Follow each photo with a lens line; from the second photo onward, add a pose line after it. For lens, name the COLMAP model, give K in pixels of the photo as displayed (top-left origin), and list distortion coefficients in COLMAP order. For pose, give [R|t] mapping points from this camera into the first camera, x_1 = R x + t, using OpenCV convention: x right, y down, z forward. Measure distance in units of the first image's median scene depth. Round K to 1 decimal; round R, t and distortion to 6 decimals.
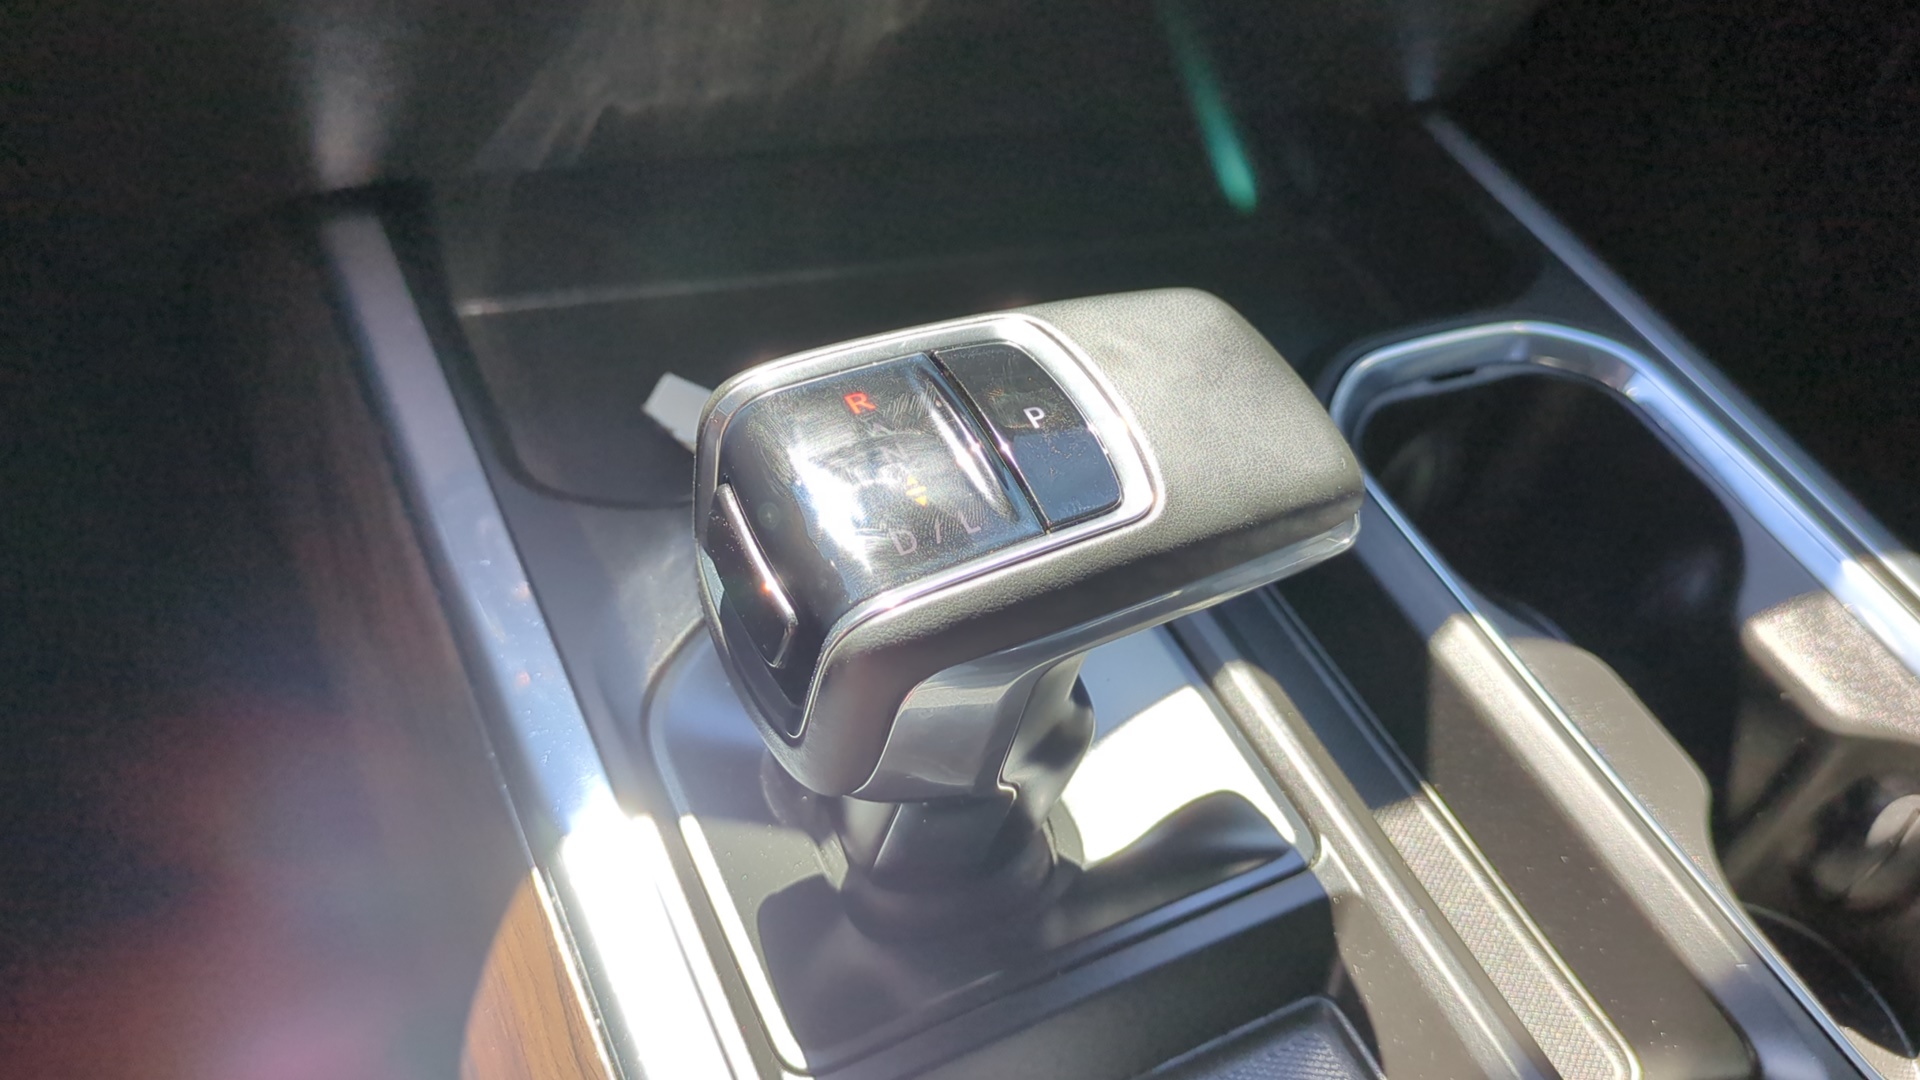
lens RADIAL K [[1650.3, 0, 947.1], [0, 1650.3, 551.5], [0, 0, 1]] dist [0.056428, -0.075759]
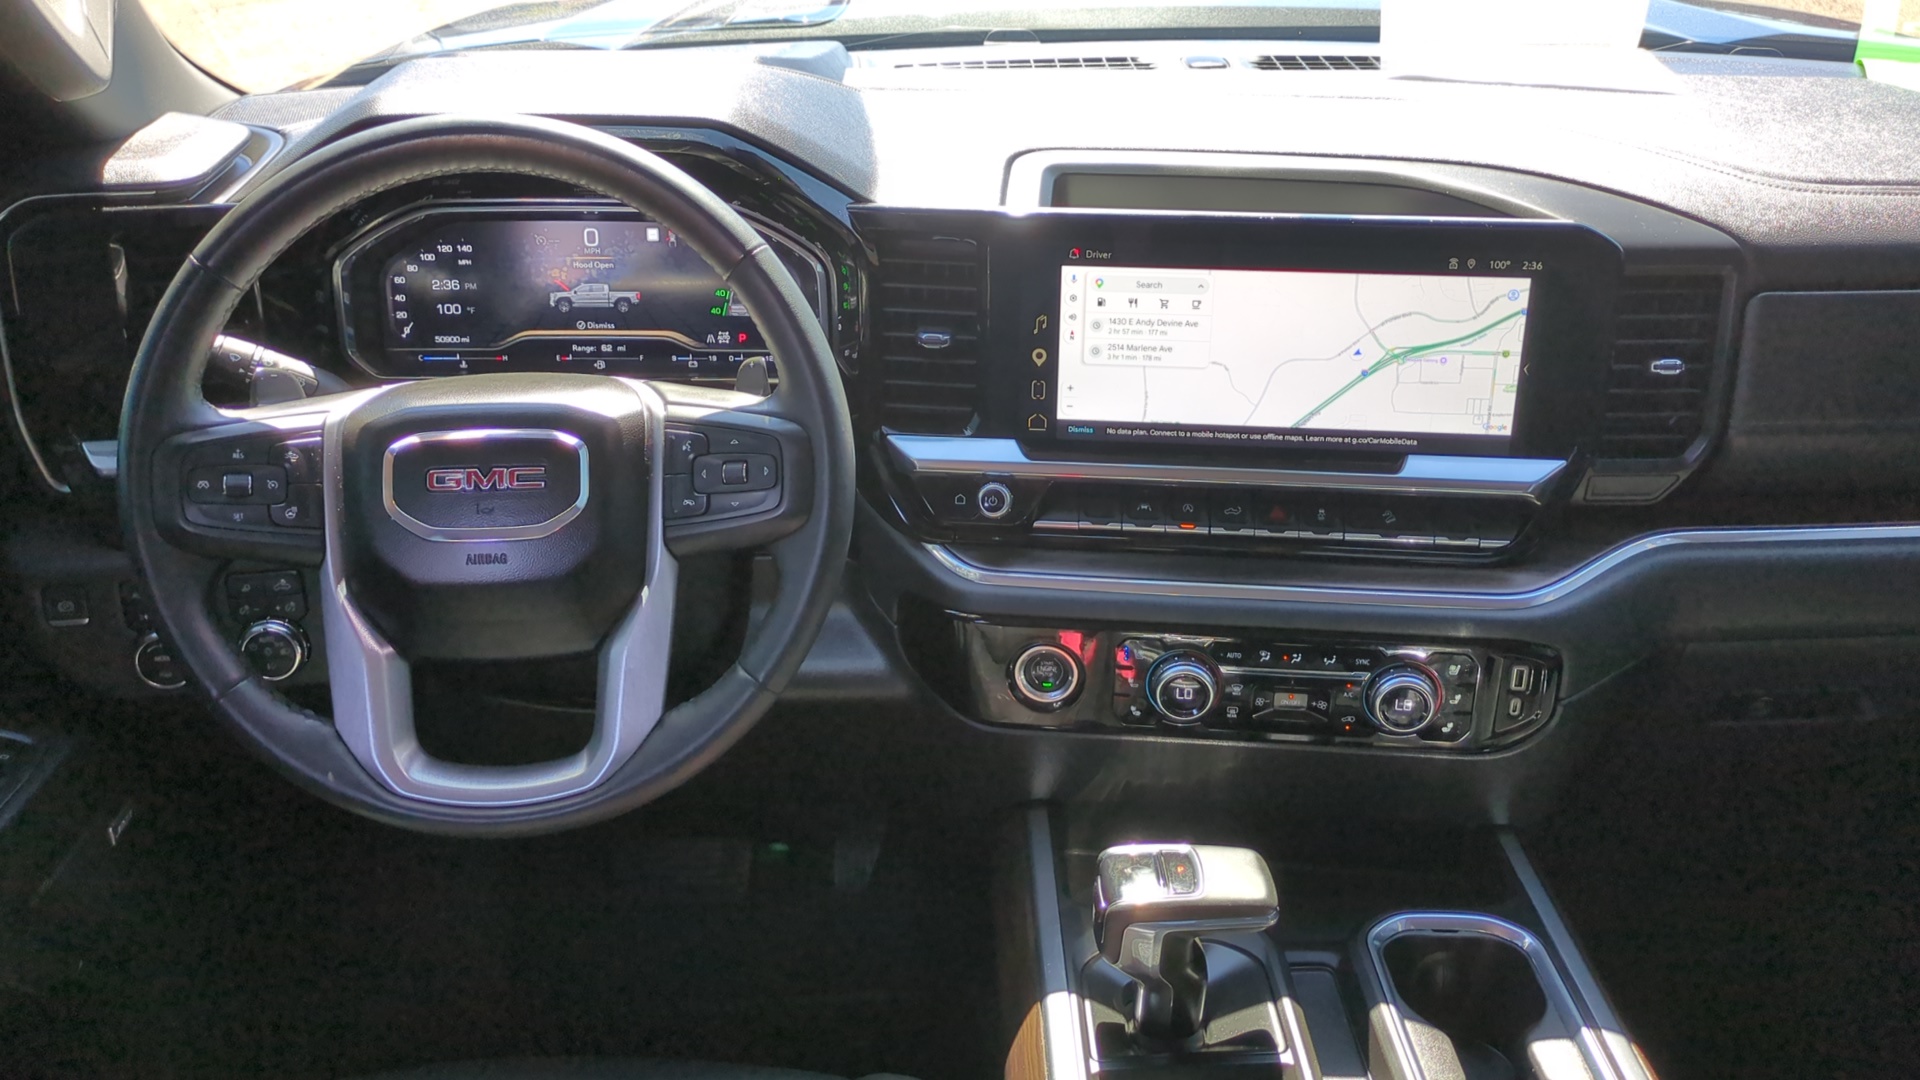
lens RADIAL K [[1655.0, 0, 964.6], [0, 1655.0, 538.7], [0, 0, 1]] dist [0.052150, -0.017387]
pose [[0.898698, 0.048706, -0.435856, 0.750895], [-0.224239, 0.905118, -0.361218, 0.437554], [0.376908, 0.422362, 0.824349, -1.598854]]
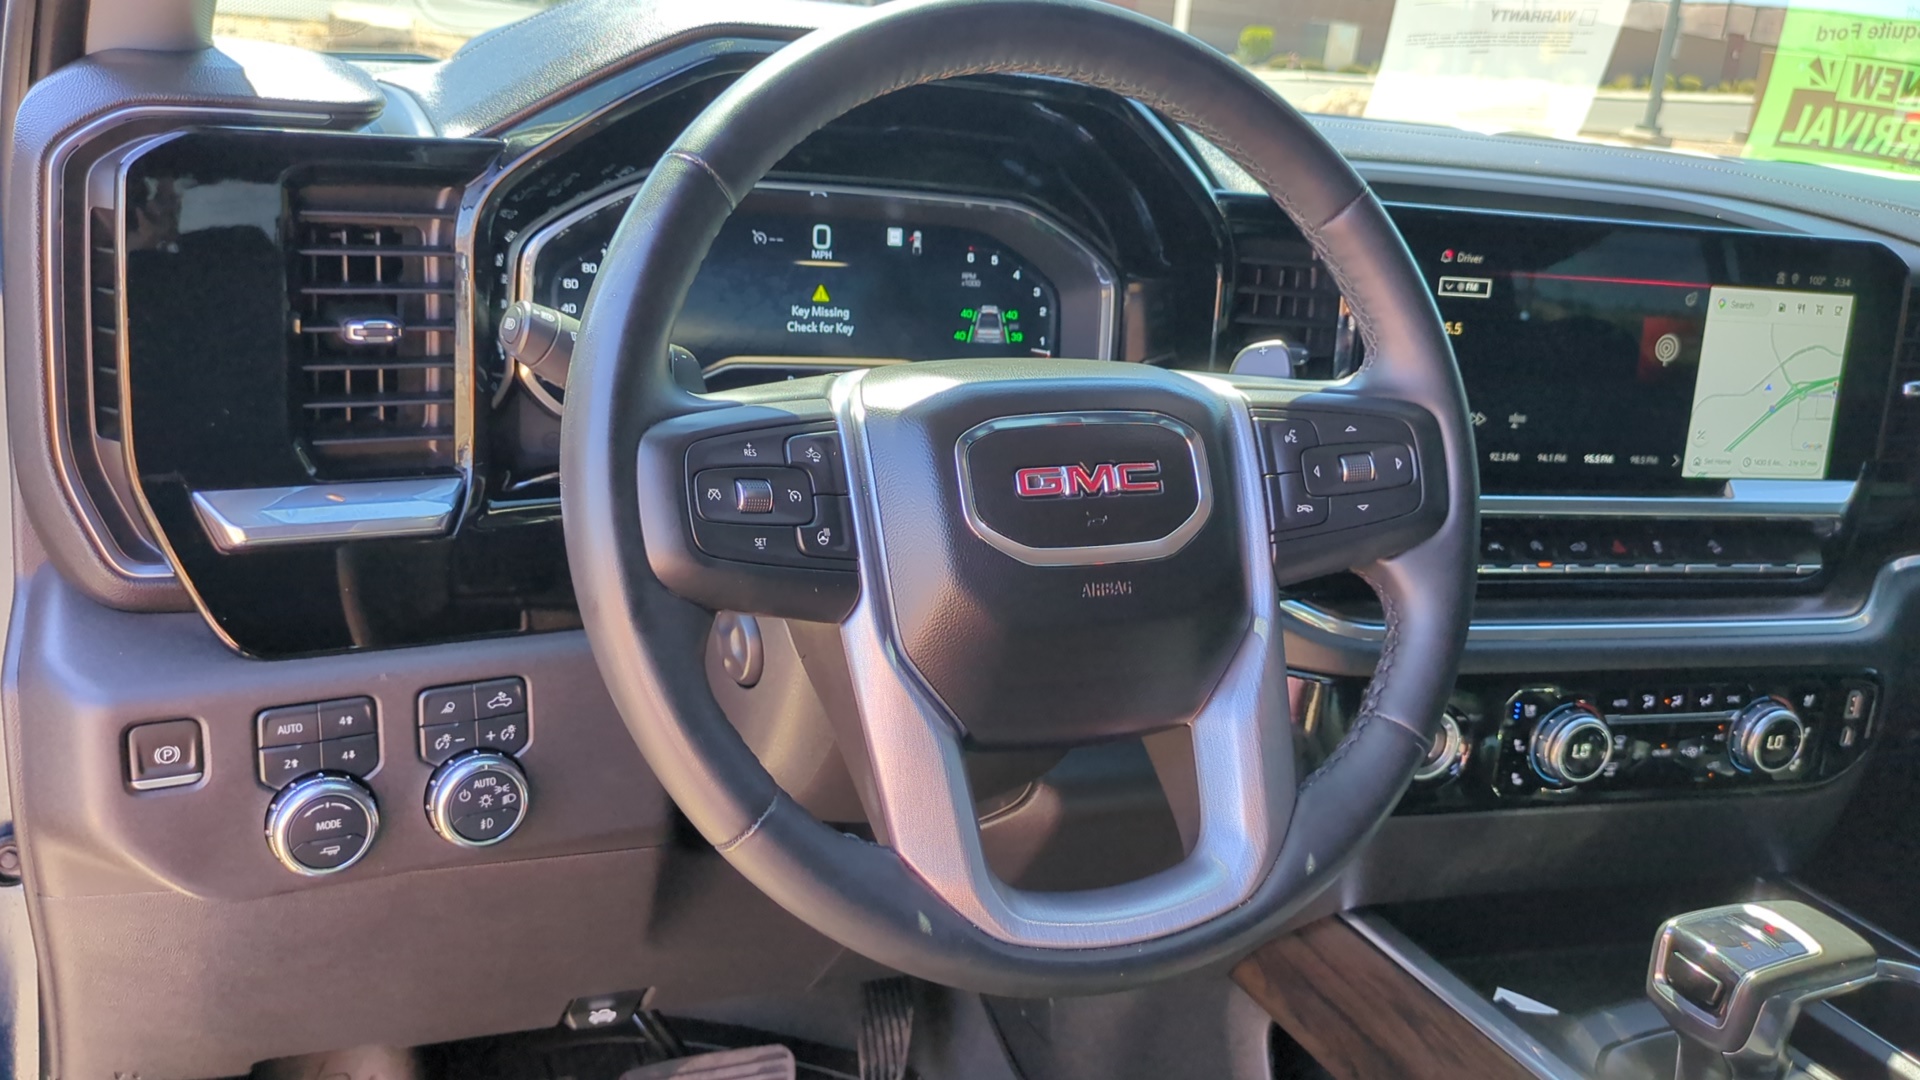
lens RADIAL K [[1650.3, 0, 969.0], [0, 1650.3, 533.9], [0, 0, 1]] dist [0.056428, -0.075759]
pose [[0.998727, -0.034756, -0.036557, -0.835472], [0.010702, 0.854234, -0.519779, 0.571480], [0.049294, 0.518726, 0.853518, -1.375717]]
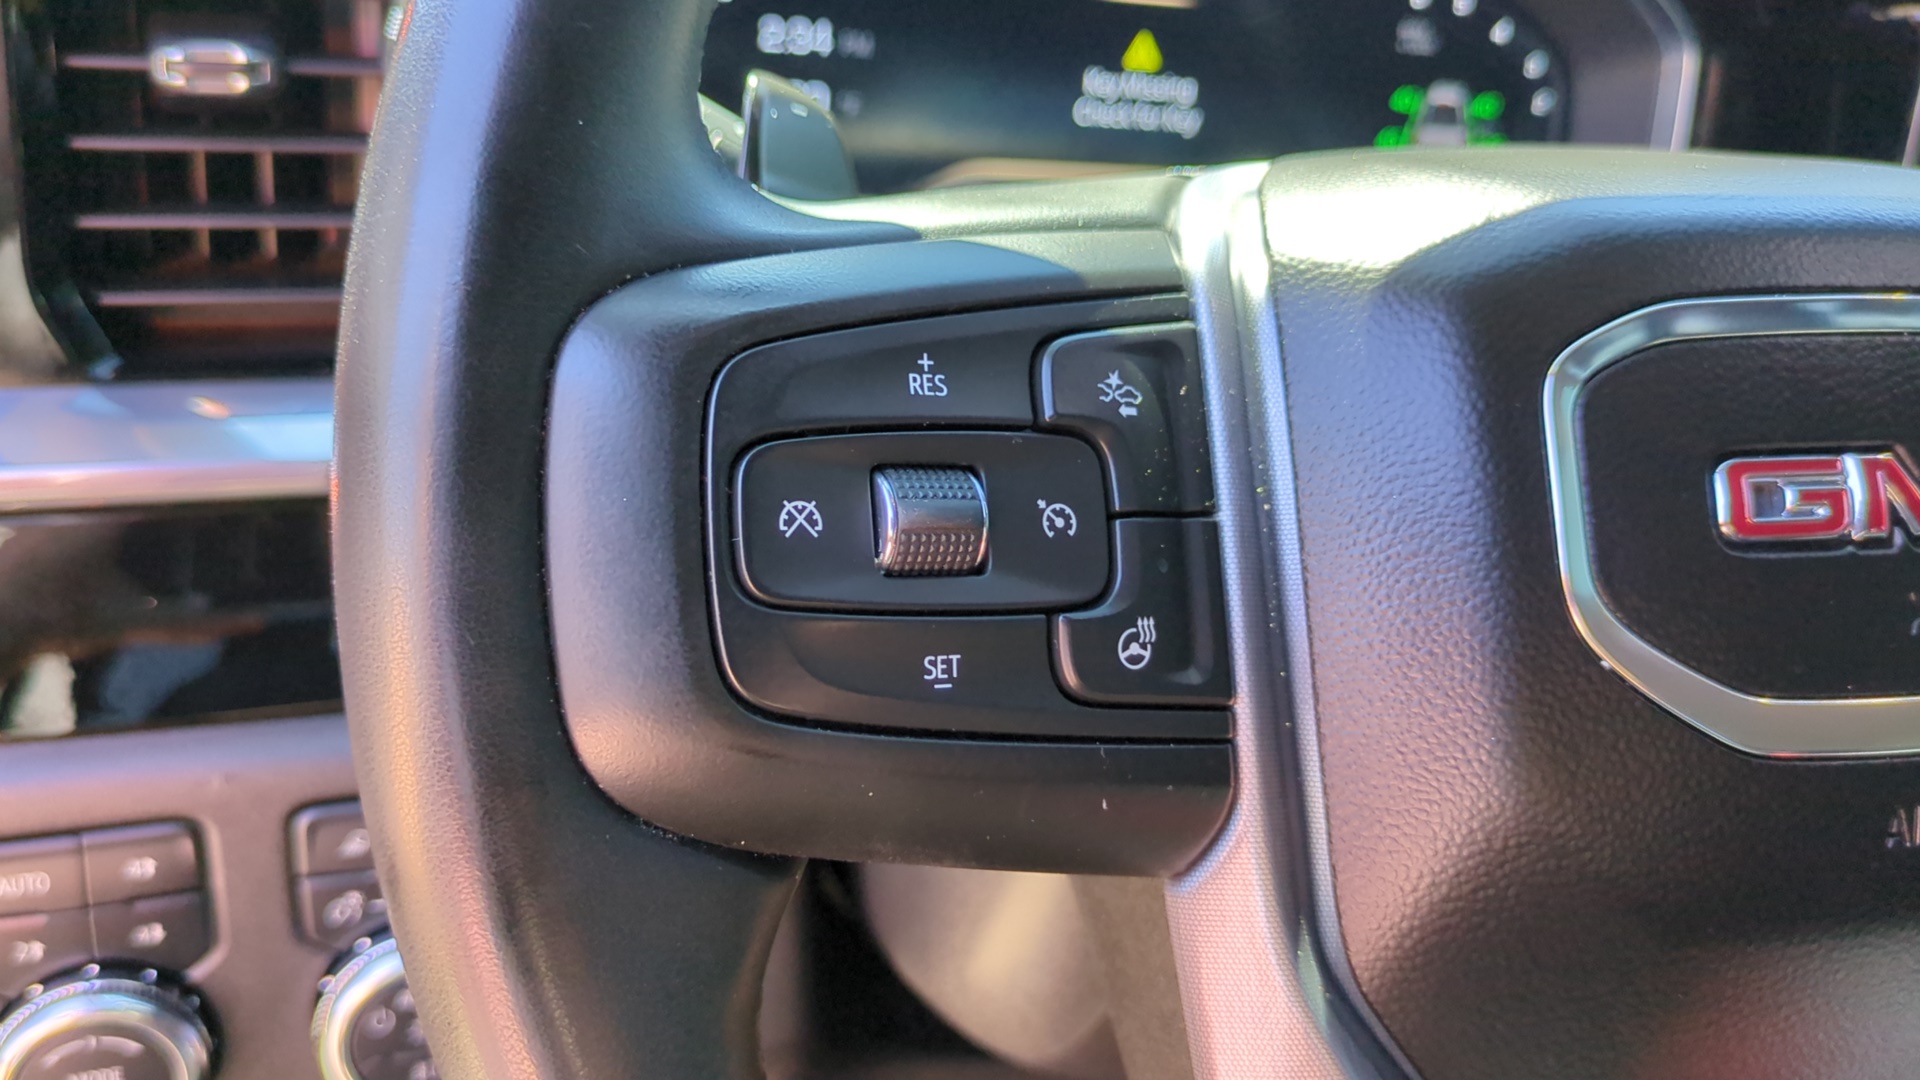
lens RADIAL K [[1650.3, 0, 961.7], [0, 1650.3, 553.4], [0, 0, 1]] dist [0.056428, -0.075759]
pose [[0.977486, 0.032830, -0.208431, -0.968439], [-0.121917, 0.894114, -0.430925, 0.000228], [0.172214, 0.446634, 0.877986, -0.576079]]
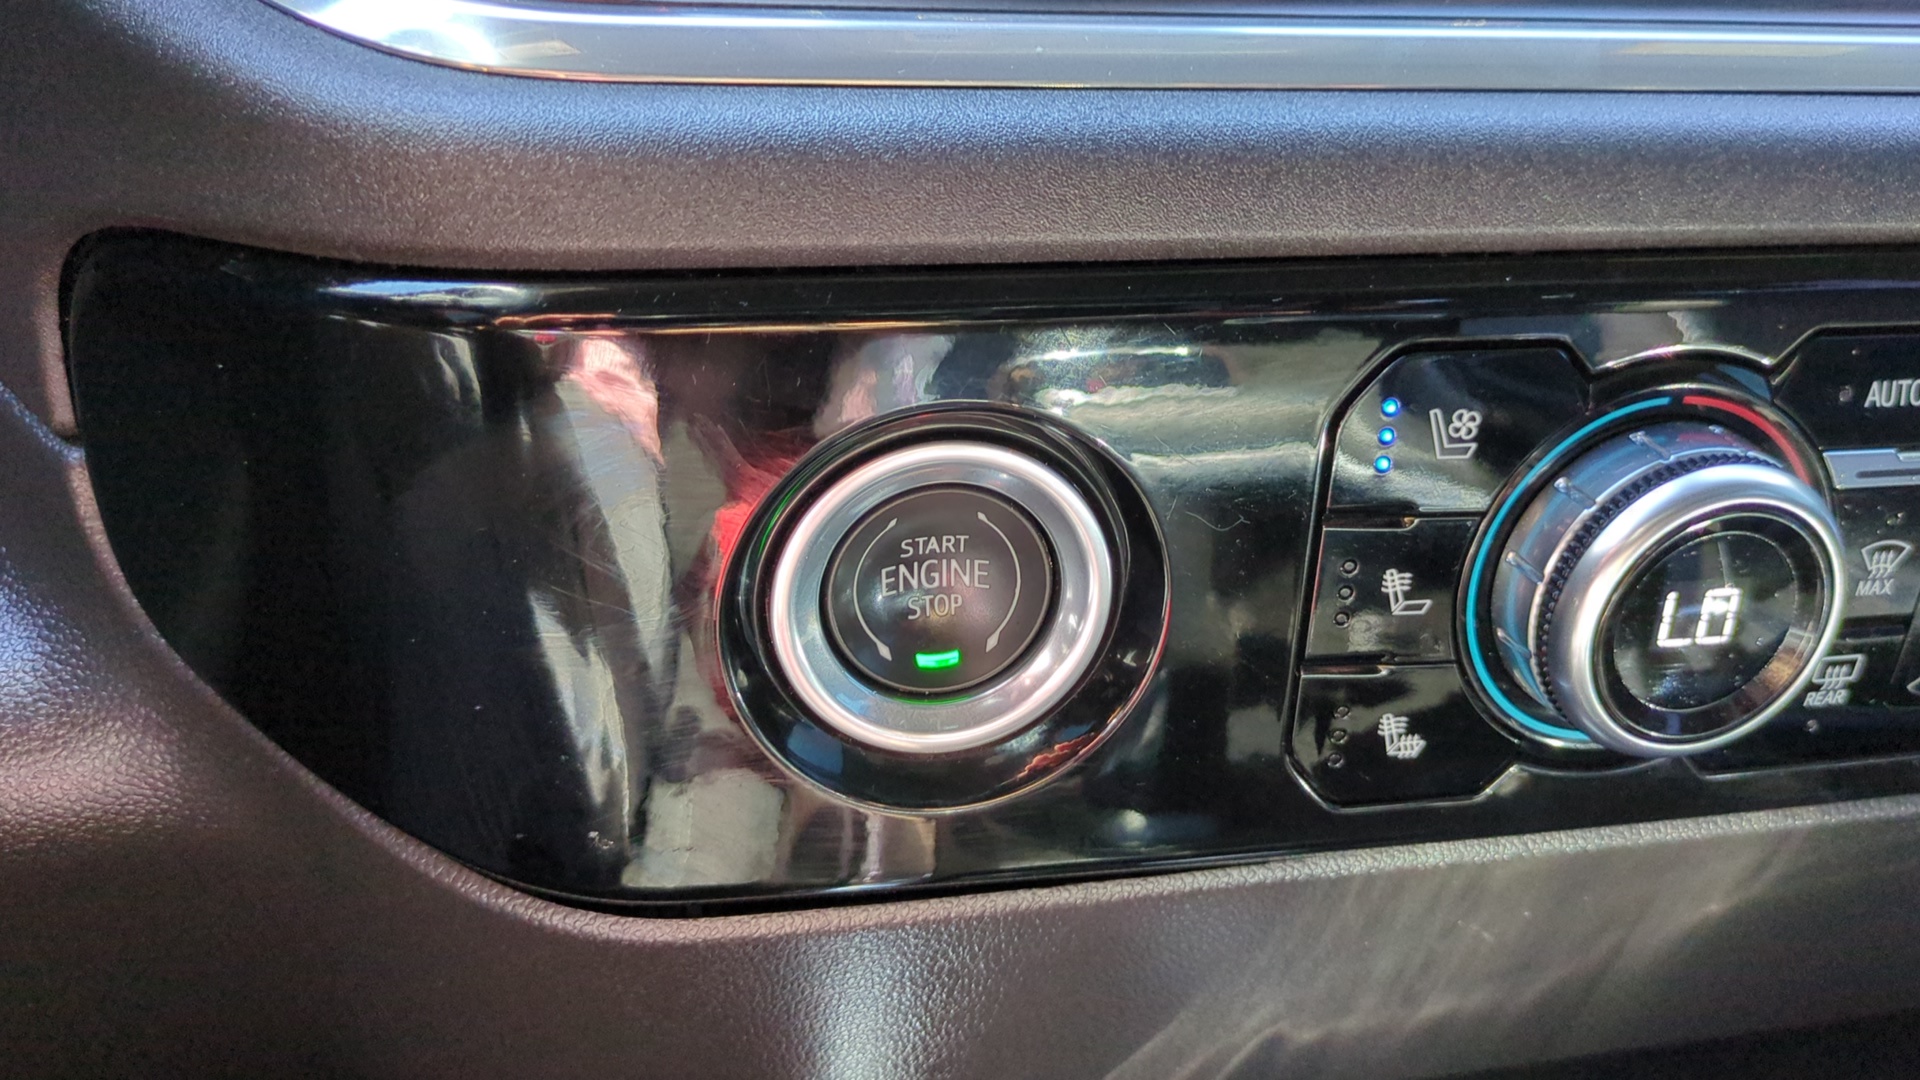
lens RADIAL K [[1650.3, 0, 979.0], [0, 1650.3, 549.3], [0, 0, 1]] dist [0.056428, -0.075759]
pose [[0.988935, -0.036647, -0.143755, -0.214812], [-0.019431, 0.928666, -0.370409, -0.200156], [0.147075, 0.369103, 0.917677, 0.314665]]
